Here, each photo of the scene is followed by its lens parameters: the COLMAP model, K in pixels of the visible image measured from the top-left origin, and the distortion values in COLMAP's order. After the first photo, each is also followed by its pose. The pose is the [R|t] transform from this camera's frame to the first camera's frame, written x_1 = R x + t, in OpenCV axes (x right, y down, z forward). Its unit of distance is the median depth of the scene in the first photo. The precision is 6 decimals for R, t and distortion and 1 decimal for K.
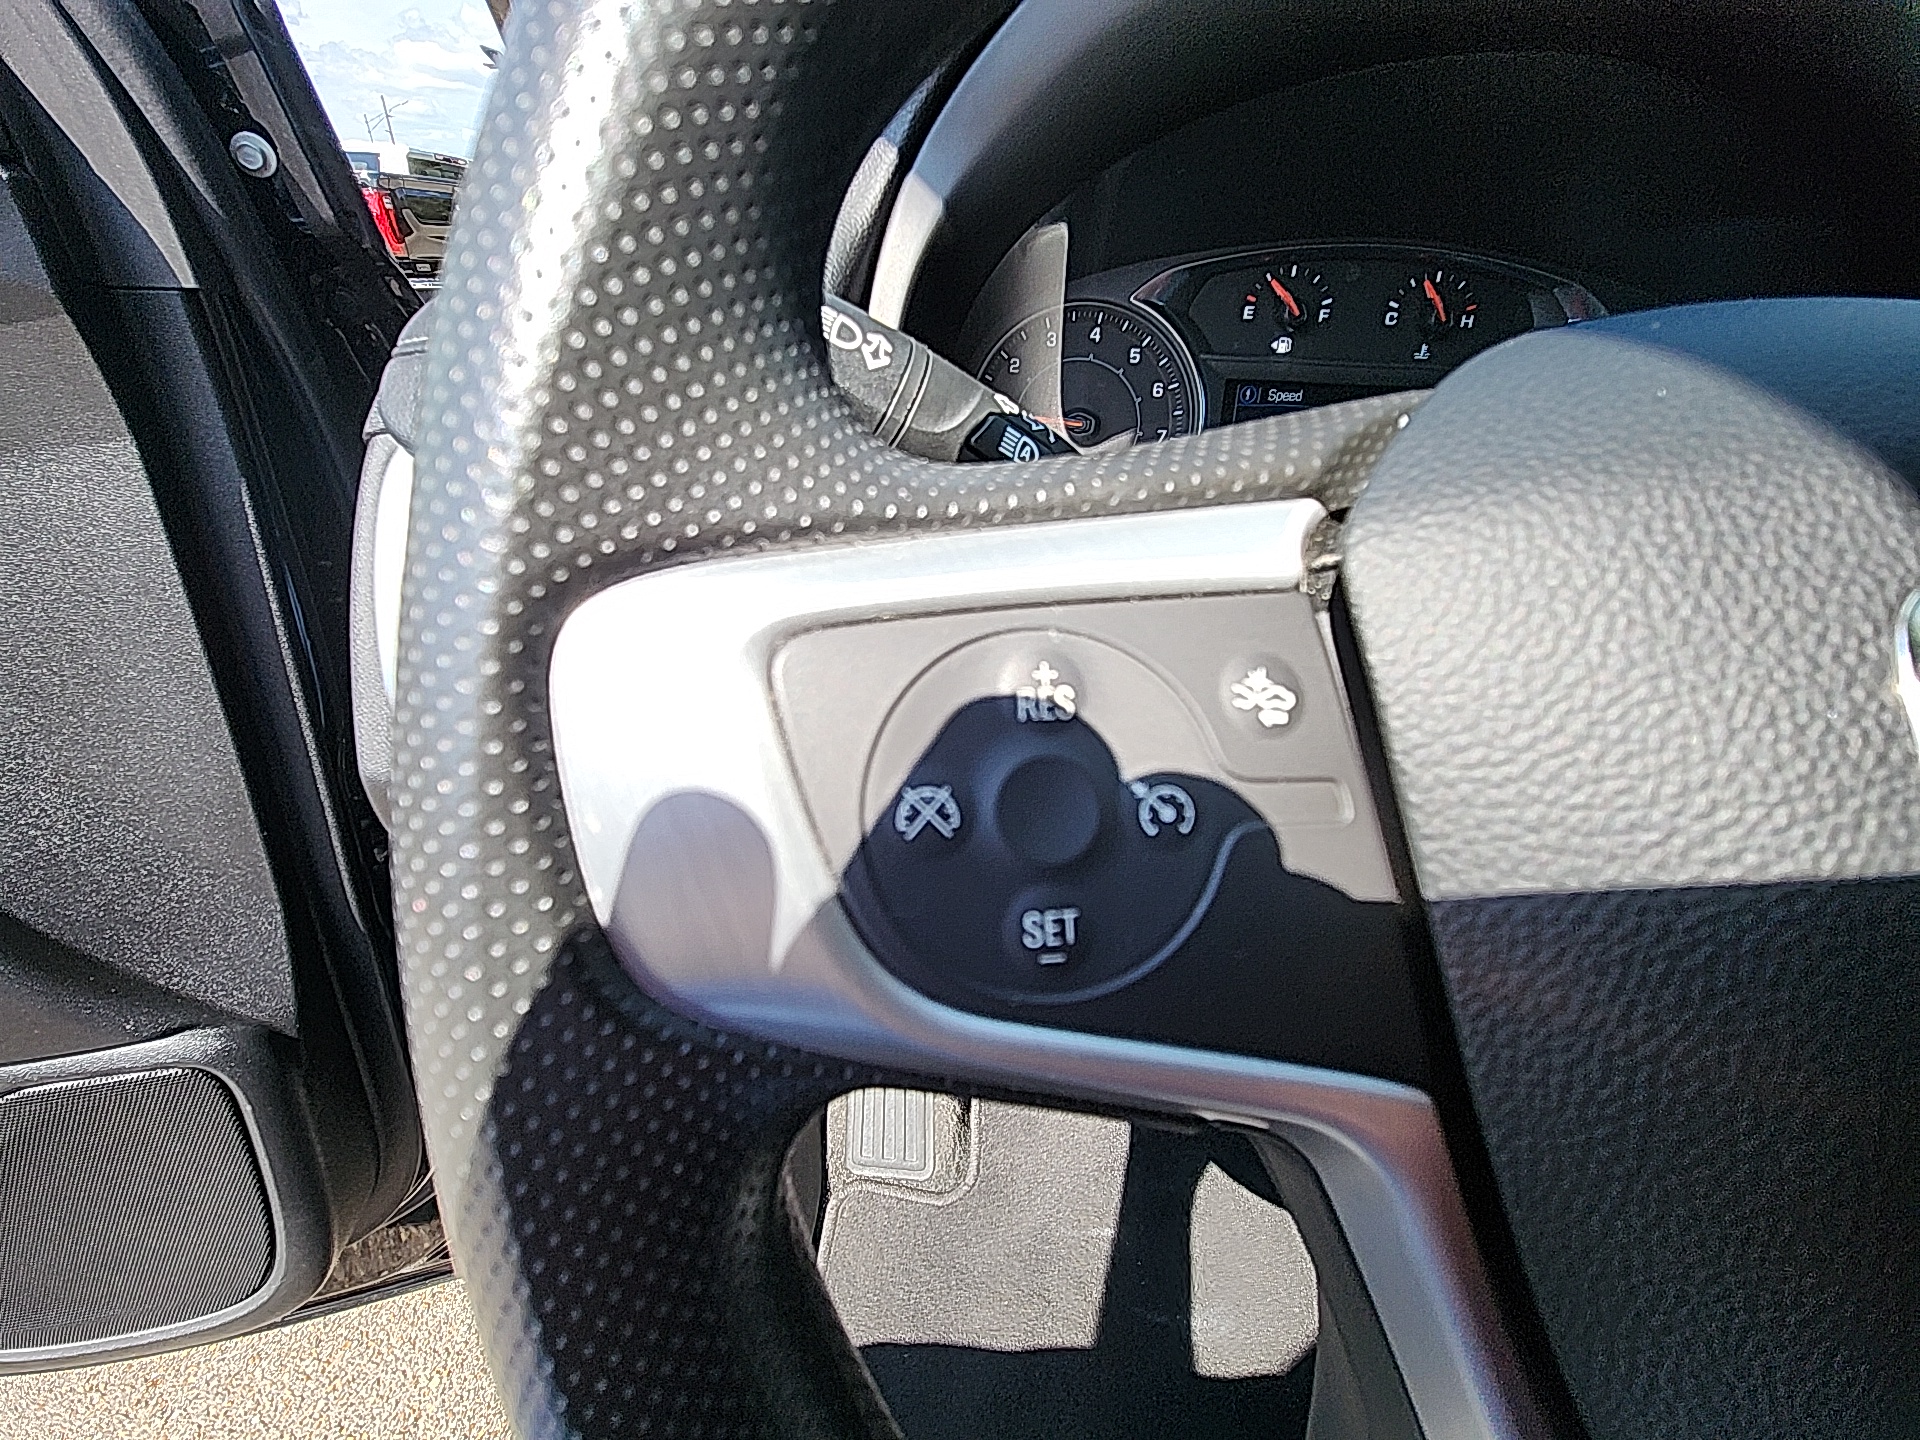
lens RADIAL K [[778.0, 0, 950.0], [0, 778.0, 717.4], [0, 0, 1]] dist [0.012239, -0.008380]
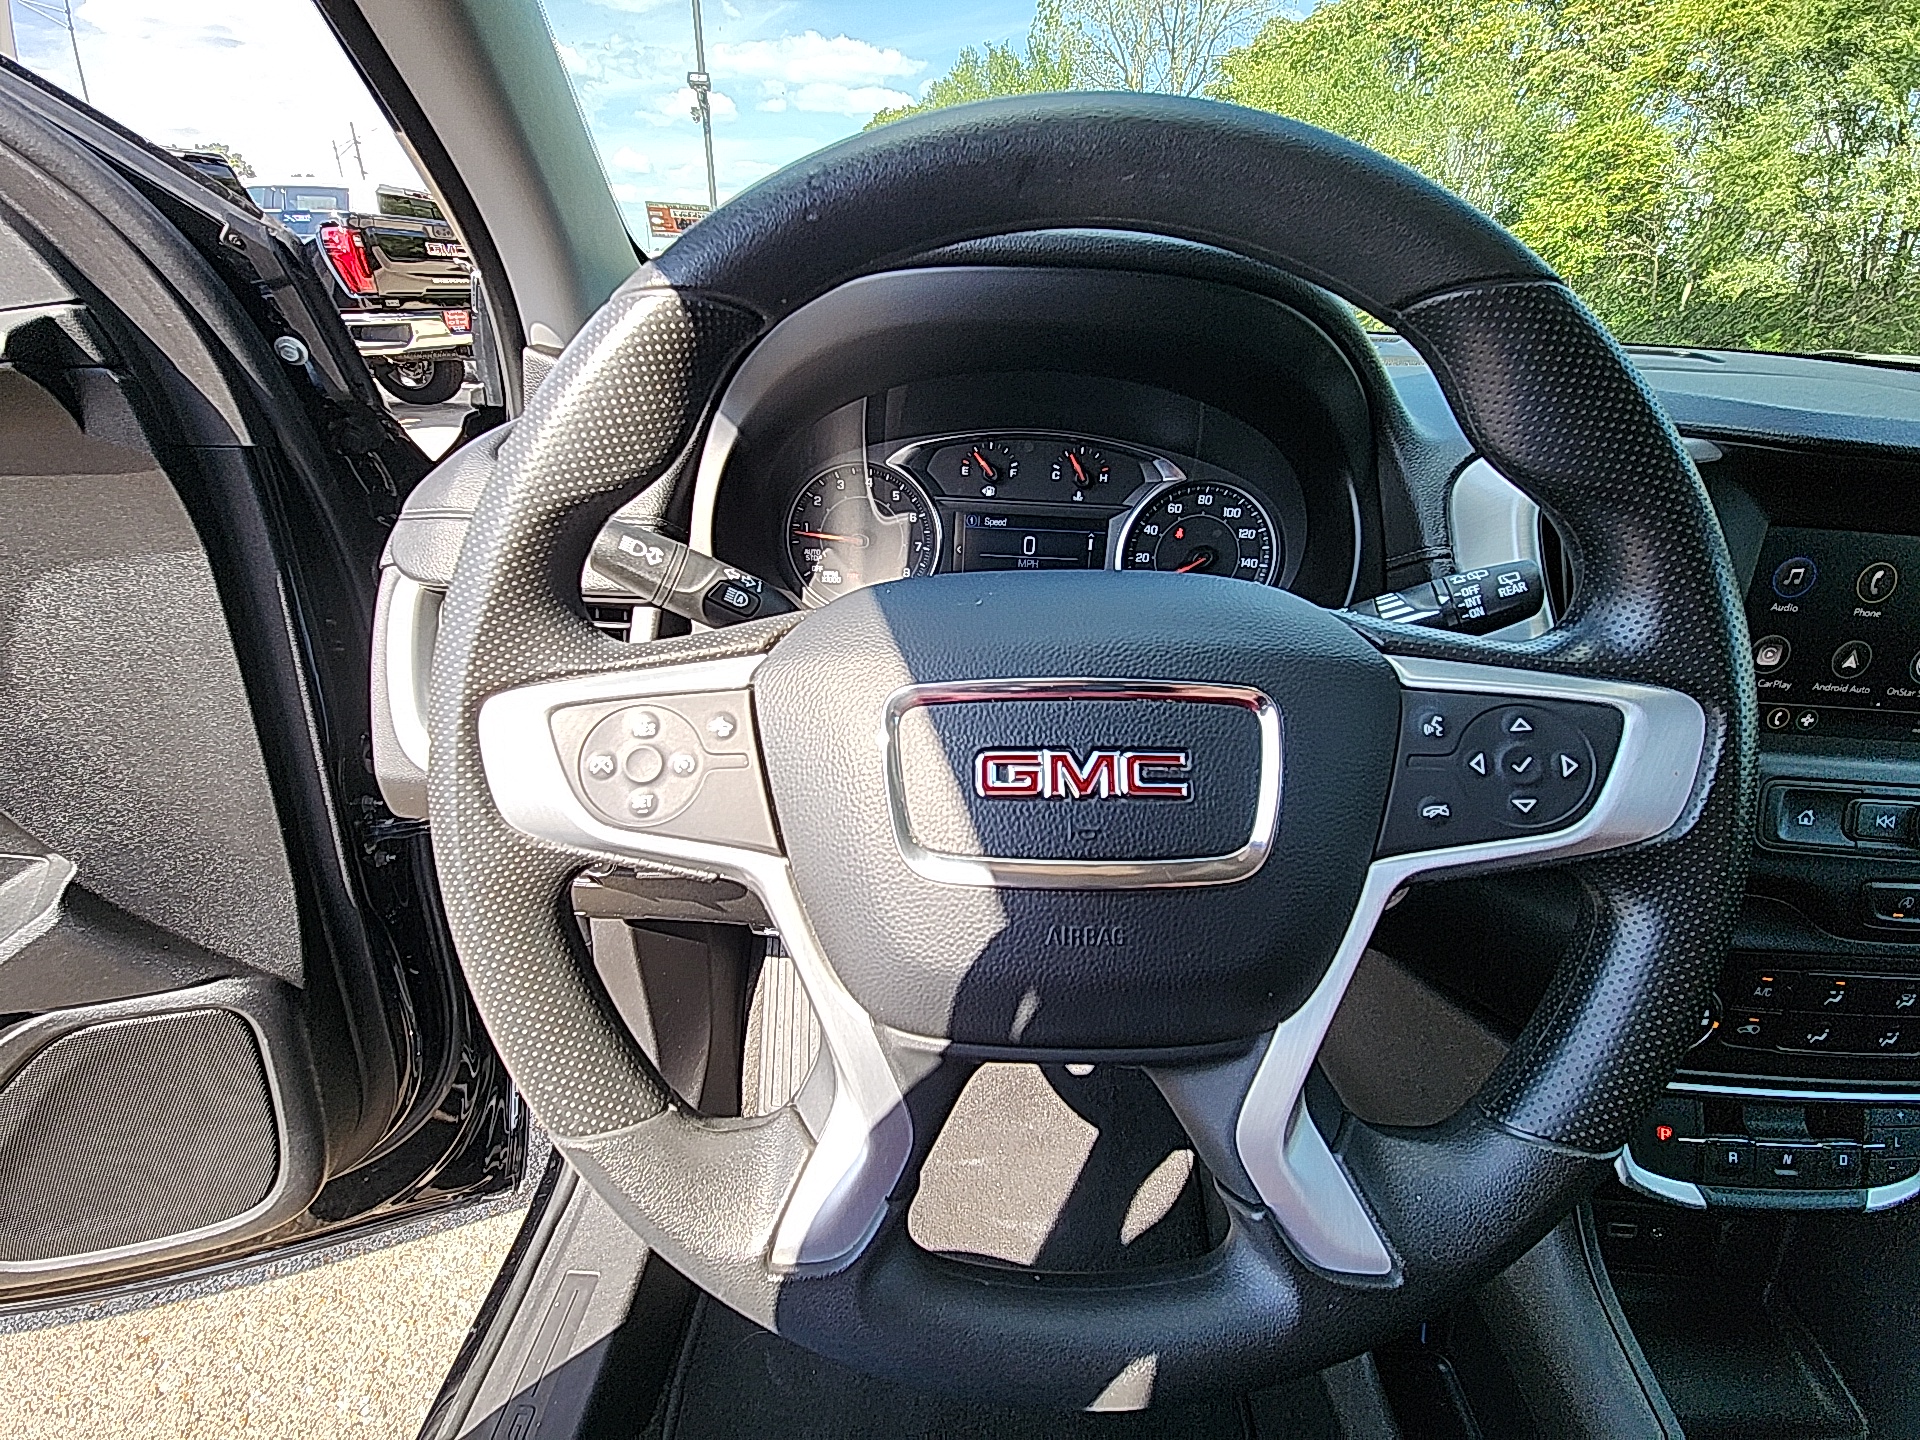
lens RADIAL K [[778.0, 0, 953.1], [0, 778.0, 715.3], [0, 0, 1]] dist [0.012239, -0.008380]
pose [[0.999338, -0.009273, 0.035190, 0.228112], [0.010279, 0.999540, -0.028524, 0.004670], [-0.034910, 0.028867, 0.998973, -0.392340]]
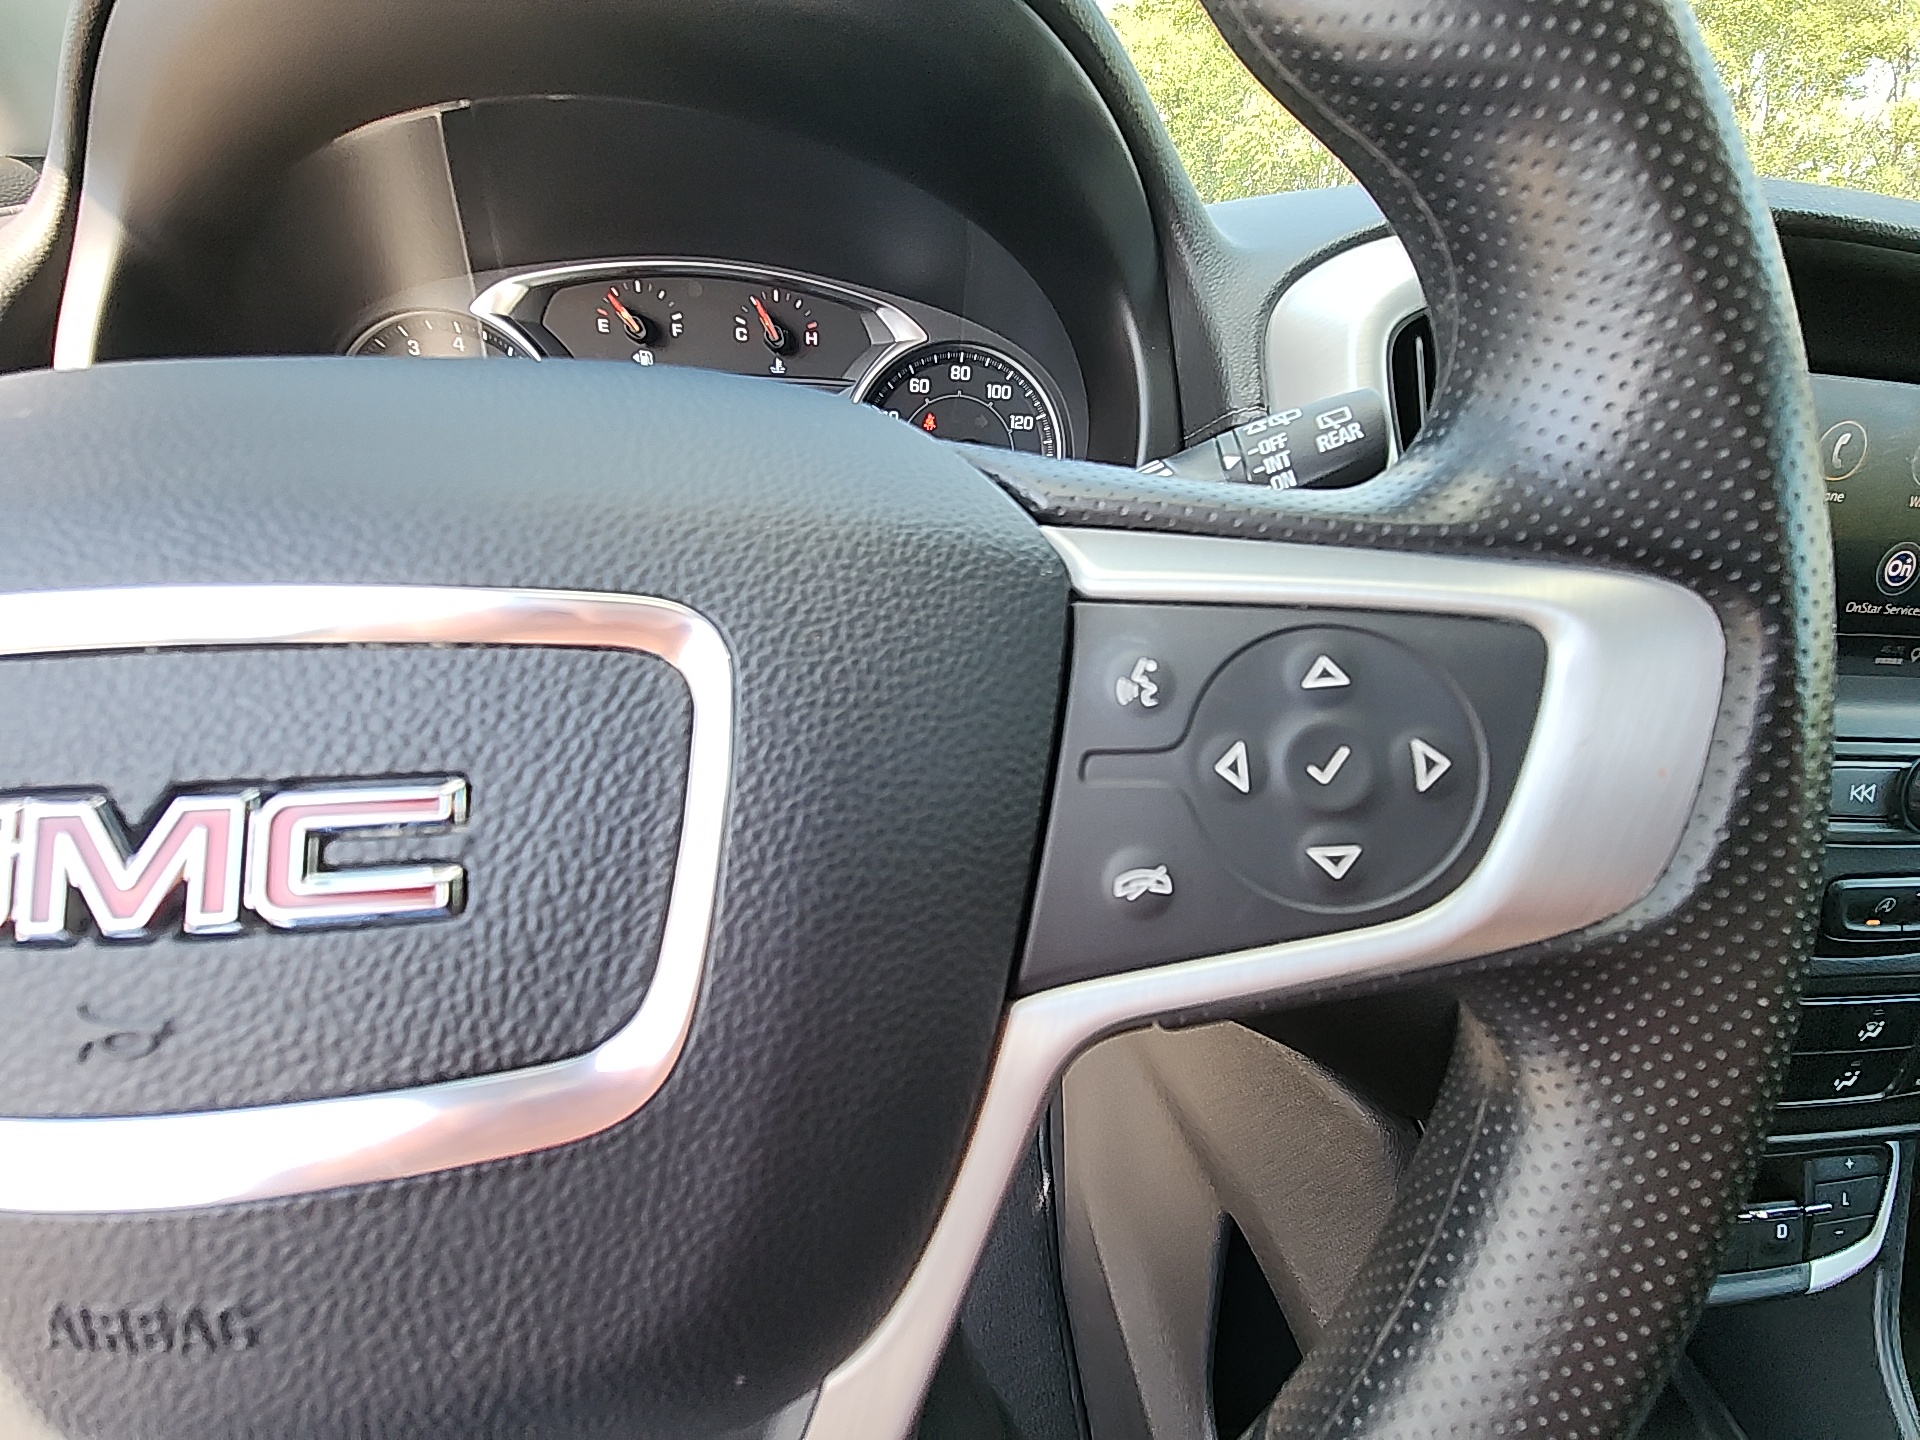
lens RADIAL K [[778.0, 0, 953.0], [0, 778.0, 714.8], [0, 0, 1]] dist [0.012239, -0.008380]
pose [[0.988300, -0.054656, 0.142390, 0.505189], [0.053000, 0.998476, 0.015400, 0.002856], [-0.143015, -0.007674, 0.989691, -0.069785]]
